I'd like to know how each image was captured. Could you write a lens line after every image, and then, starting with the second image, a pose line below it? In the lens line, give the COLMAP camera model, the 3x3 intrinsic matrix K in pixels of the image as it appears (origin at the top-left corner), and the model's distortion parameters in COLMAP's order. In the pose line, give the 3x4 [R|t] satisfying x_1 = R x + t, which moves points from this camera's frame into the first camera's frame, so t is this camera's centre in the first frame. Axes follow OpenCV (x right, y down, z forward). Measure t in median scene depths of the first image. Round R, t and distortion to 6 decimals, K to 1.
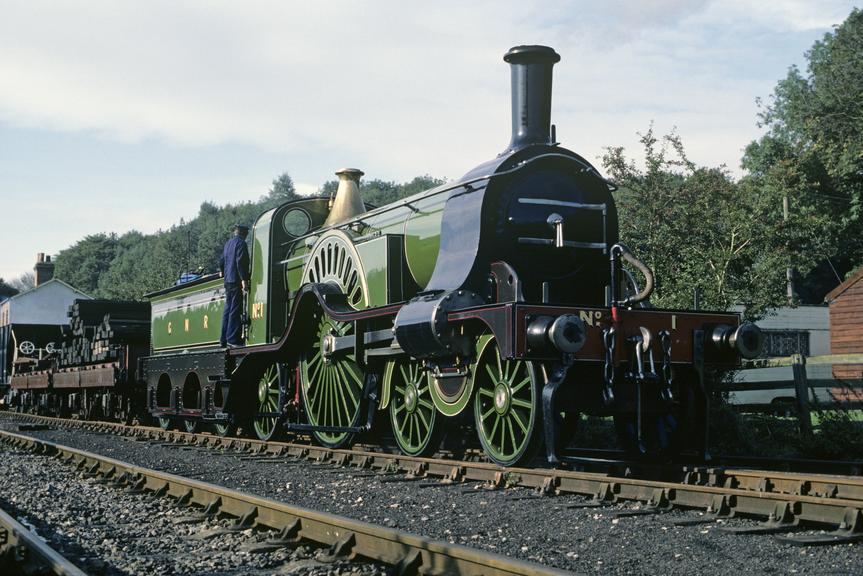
lens RADIAL K [[1280.0, 0, 431.5], [0, 1280.0, 288.0], [0, 0, 1]] dist [0.007355, -0.071447]
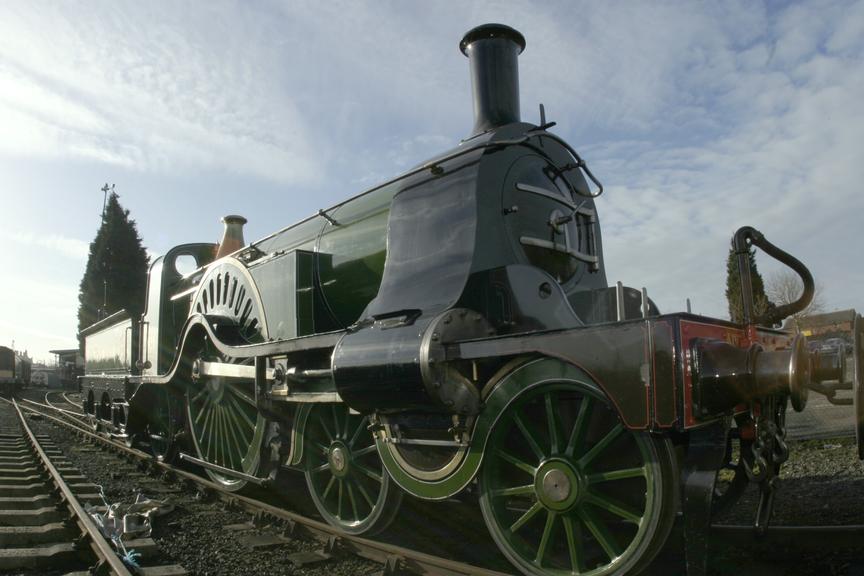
lens RADIAL K [[585.4, 0, 441.5], [0, 585.4, 289.9], [0, 0, 1]] dist [-0.331107, 0.107094]
pose [[0.943505, 0.022620, 0.330586, -0.072471], [0.005829, 0.996380, -0.084814, 0.015570], [-0.331308, 0.081950, 0.939957, 0.677347]]
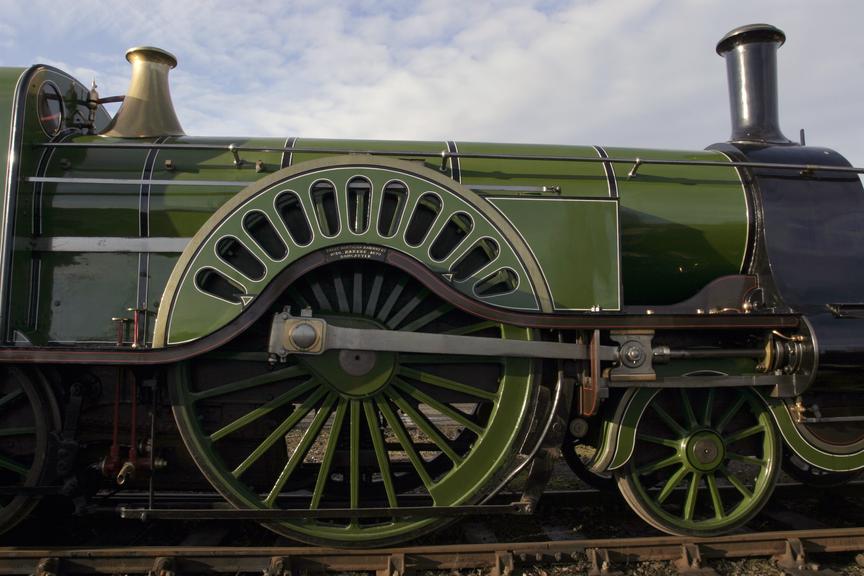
lens RADIAL K [[663.4, 0, 432.0], [0, 663.4, 288.0], [0, 0, 1]] dist [-0.068328, 0.009211]
pose [[0.336431, 0.082668, 0.938073, -0.406070], [-0.081287, 0.994971, -0.058529, 0.032935], [-0.938193, -0.056562, 0.341459, 1.046519]]
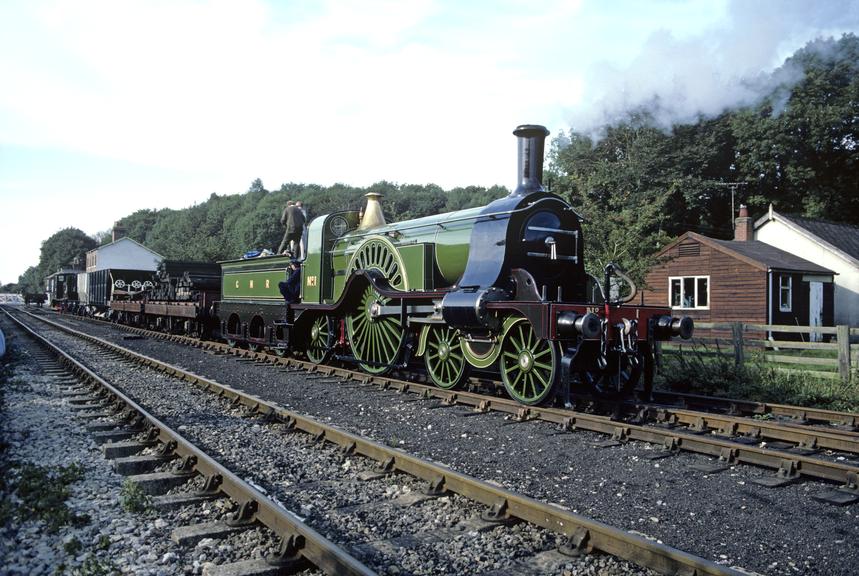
lens RADIAL K [[703.2, 0, 446.5], [0, 703.2, 289.4], [0, 0, 1]] dist [-0.003279, 0.001828]
pose [[0.987524, 0.020851, 0.156083, -0.149446], [-0.030400, 0.997792, 0.059043, -0.039589], [-0.154507, -0.063052, 0.985978, 0.171978]]
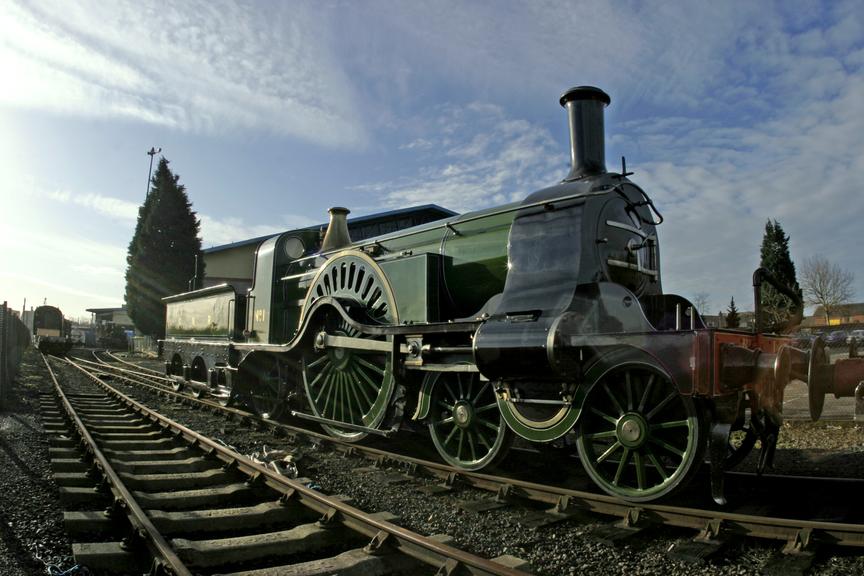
lens RADIAL K [[585.4, 0, 441.5], [0, 585.4, 289.9], [0, 0, 1]] dist [-0.331107, 0.107094]
pose [[0.959613, 0.042762, 0.278053, -0.166854], [-0.036176, 0.998931, -0.028778, 0.001453], [-0.278987, 0.017557, 0.960134, 0.578269]]
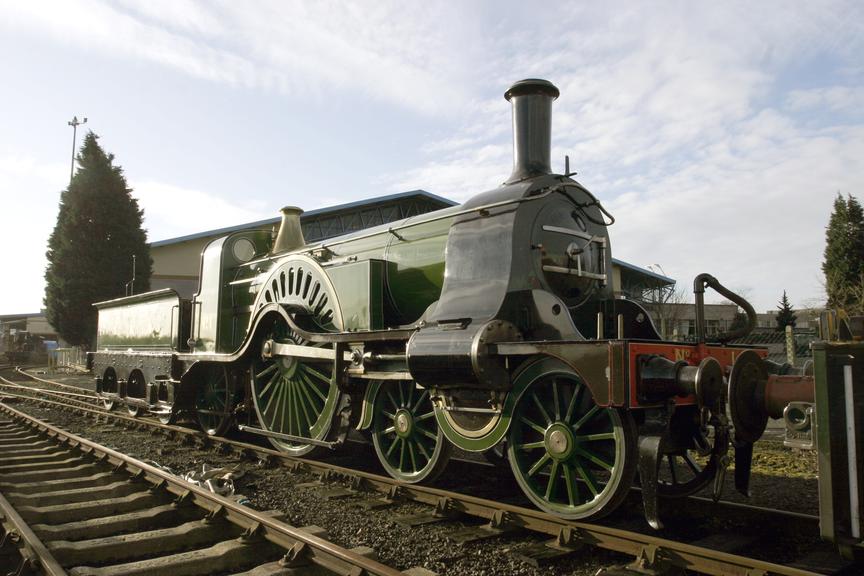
lens RADIAL K [[663.4, 0, 432.0], [0, 663.4, 288.0], [0, 0, 1]] dist [-0.068328, 0.009211]
pose [[0.961929, 0.030797, 0.271557, -0.141062], [-0.024822, 0.999369, -0.025411, -0.006975], [-0.272169, 0.017703, 0.962087, 0.507832]]
